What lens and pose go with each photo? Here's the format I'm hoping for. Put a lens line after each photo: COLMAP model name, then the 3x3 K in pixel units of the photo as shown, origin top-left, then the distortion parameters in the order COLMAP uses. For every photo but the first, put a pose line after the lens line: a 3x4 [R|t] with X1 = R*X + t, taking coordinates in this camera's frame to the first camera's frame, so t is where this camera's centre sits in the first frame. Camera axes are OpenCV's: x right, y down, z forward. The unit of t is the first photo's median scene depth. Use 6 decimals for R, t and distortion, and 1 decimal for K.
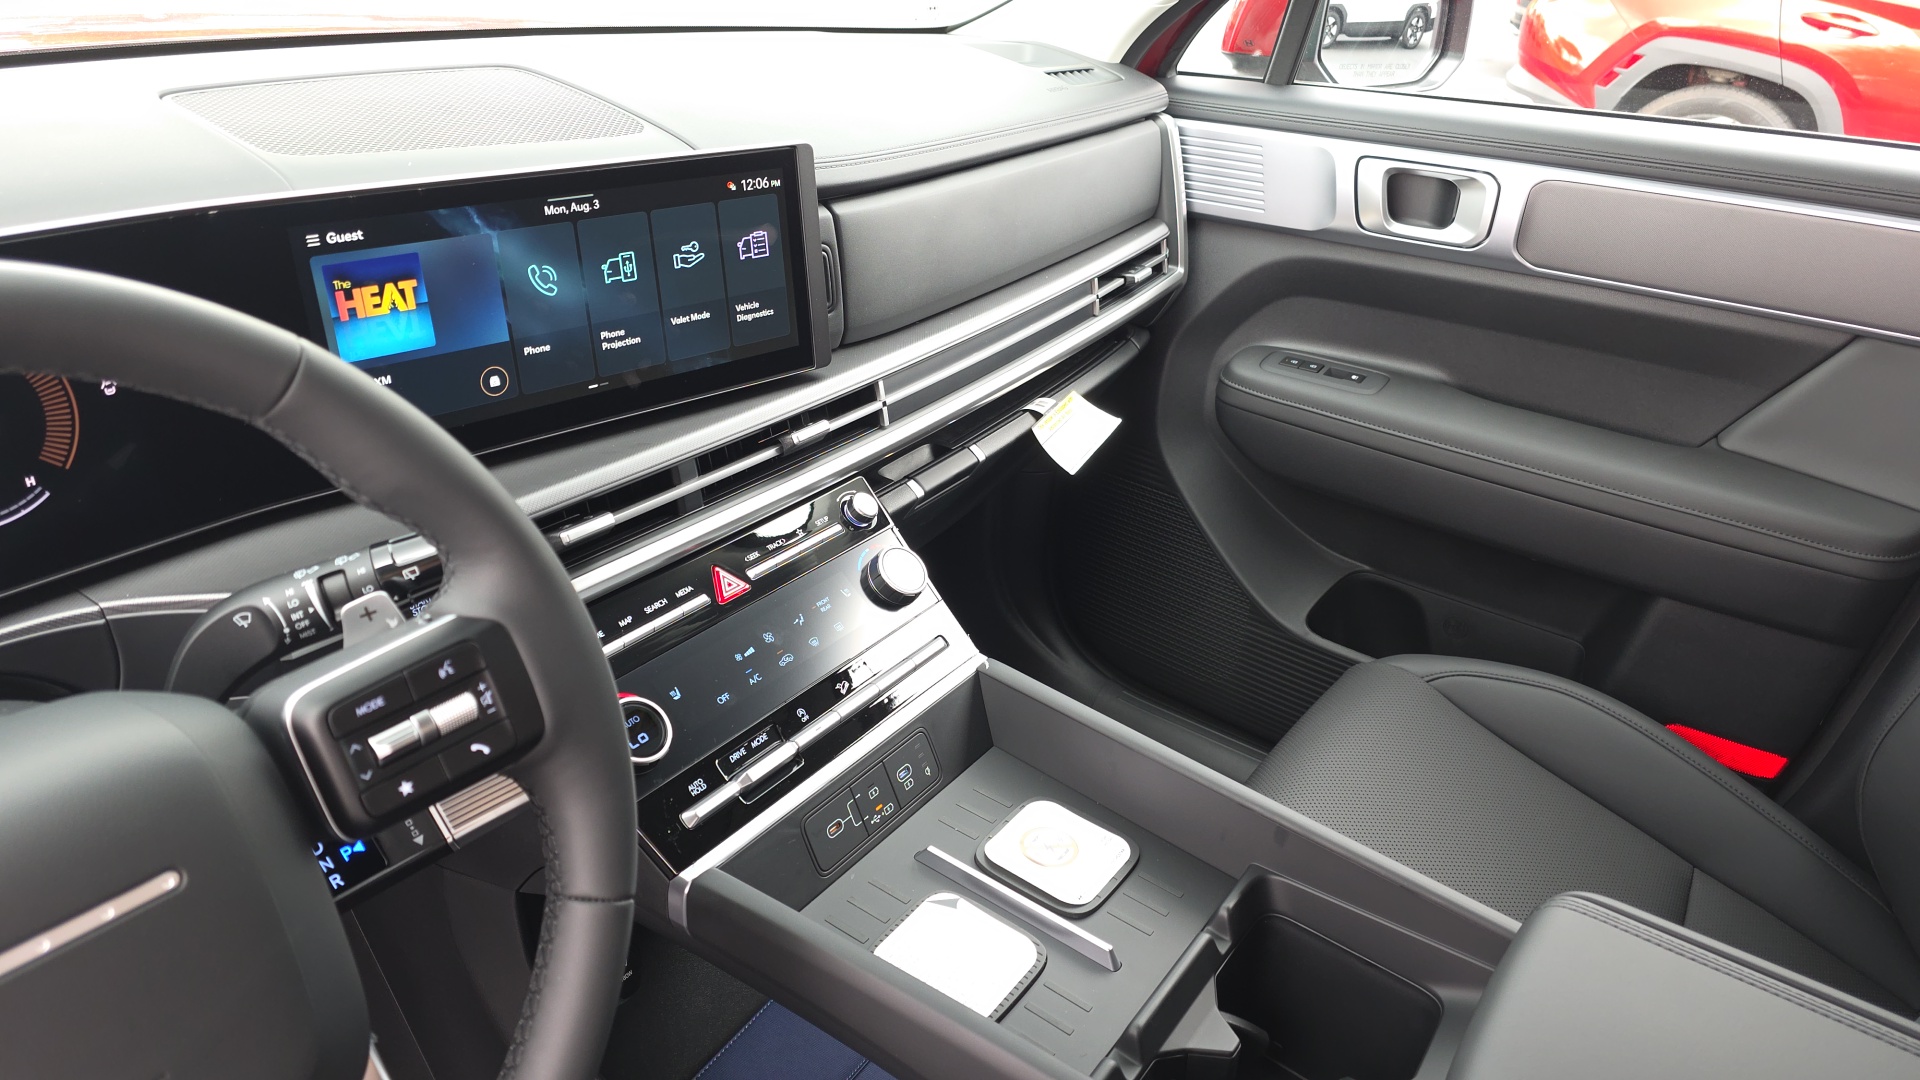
lens RADIAL K [[1295.3, 0, 960.1], [0, 1295.3, 521.1], [0, 0, 1]] dist [0.055867, -0.058768]
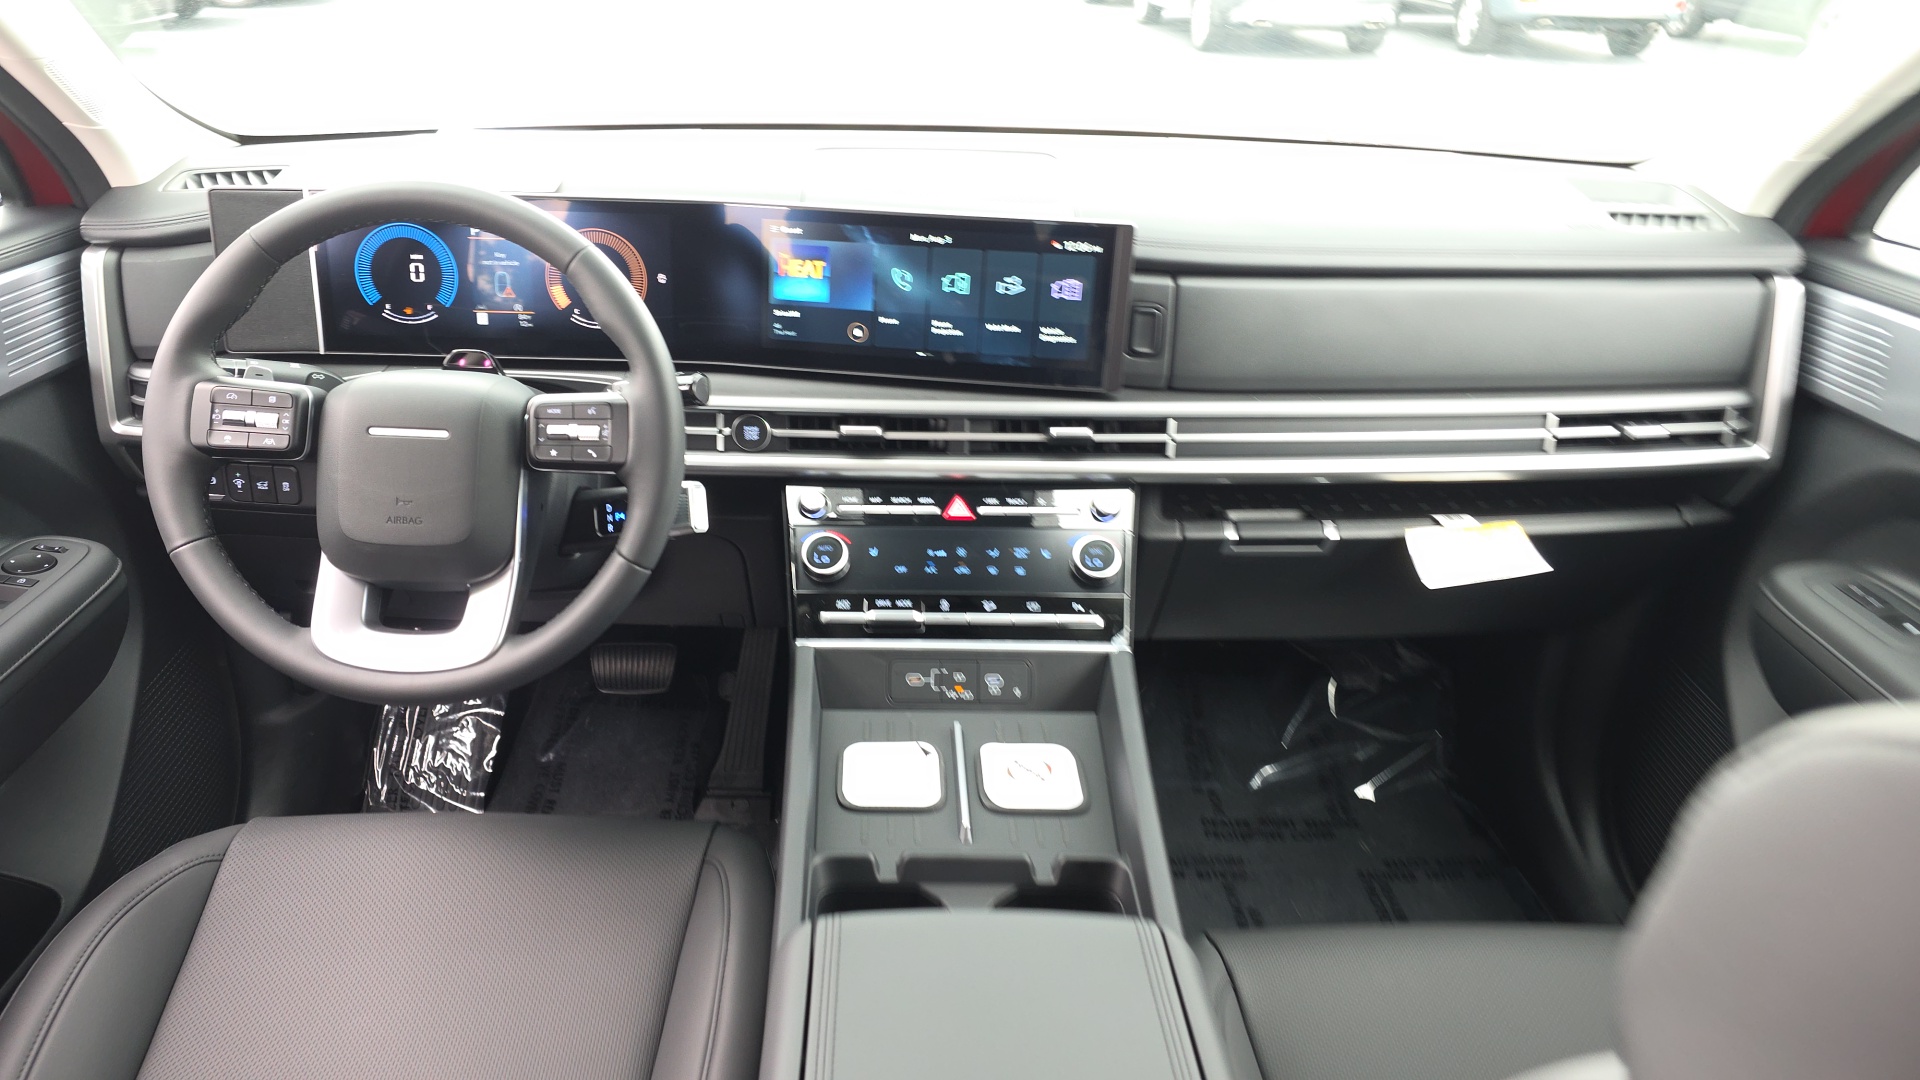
lens RADIAL K [[1295.3, 0, 907.5], [0, 1295.3, 510.7], [0, 0, 1]] dist [0.055867, -0.058768]
pose [[0.586977, 0.289948, -0.755902, 0.788559], [-0.349145, 0.933042, 0.086775, -0.048902], [0.730449, 0.212985, 0.648908, 0.025957]]
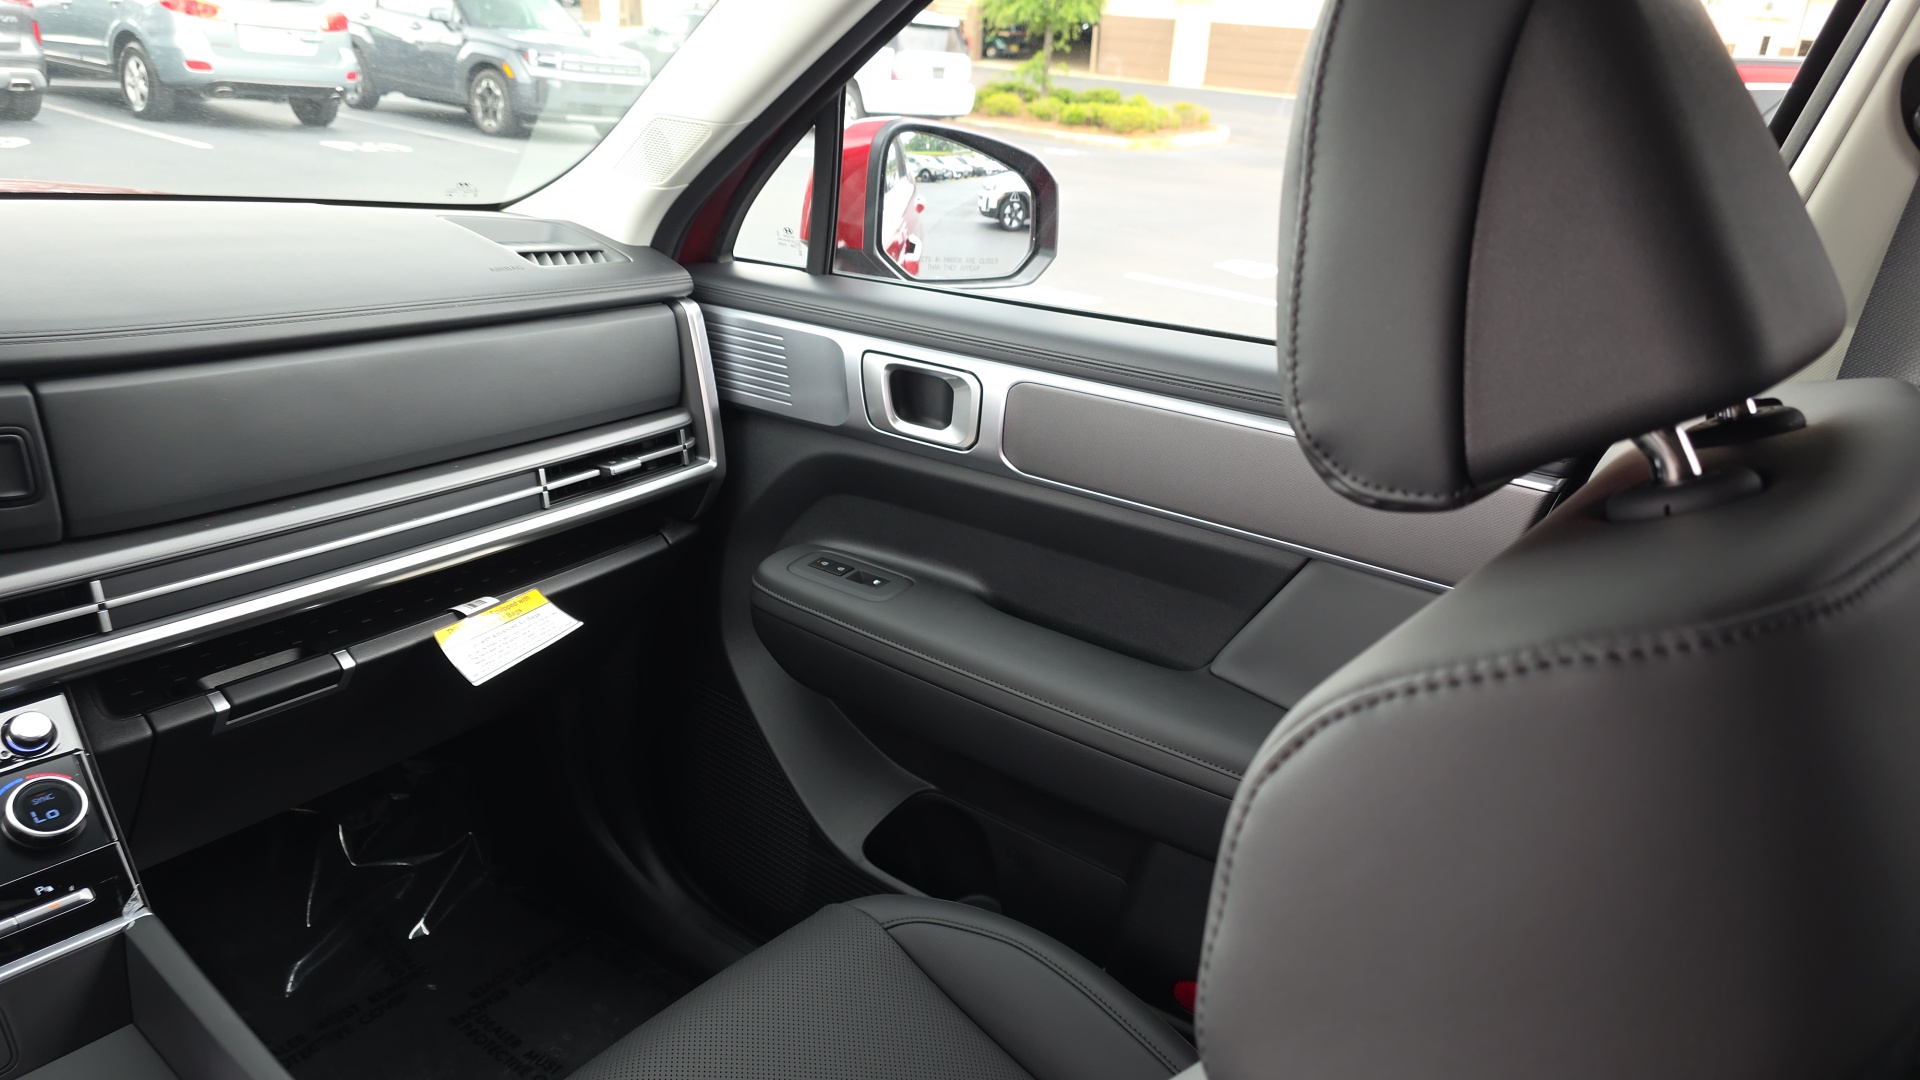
lens RADIAL K [[1295.3, 0, 969.0], [0, 1295.3, 549.4], [0, 0, 1]] dist [0.055867, -0.058768]
pose [[0.999661, 0.025057, -0.007106, 0.558005], [-0.025698, 0.993321, -0.112481, -0.047396], [0.004240, 0.112626, 0.993628, 0.124486]]
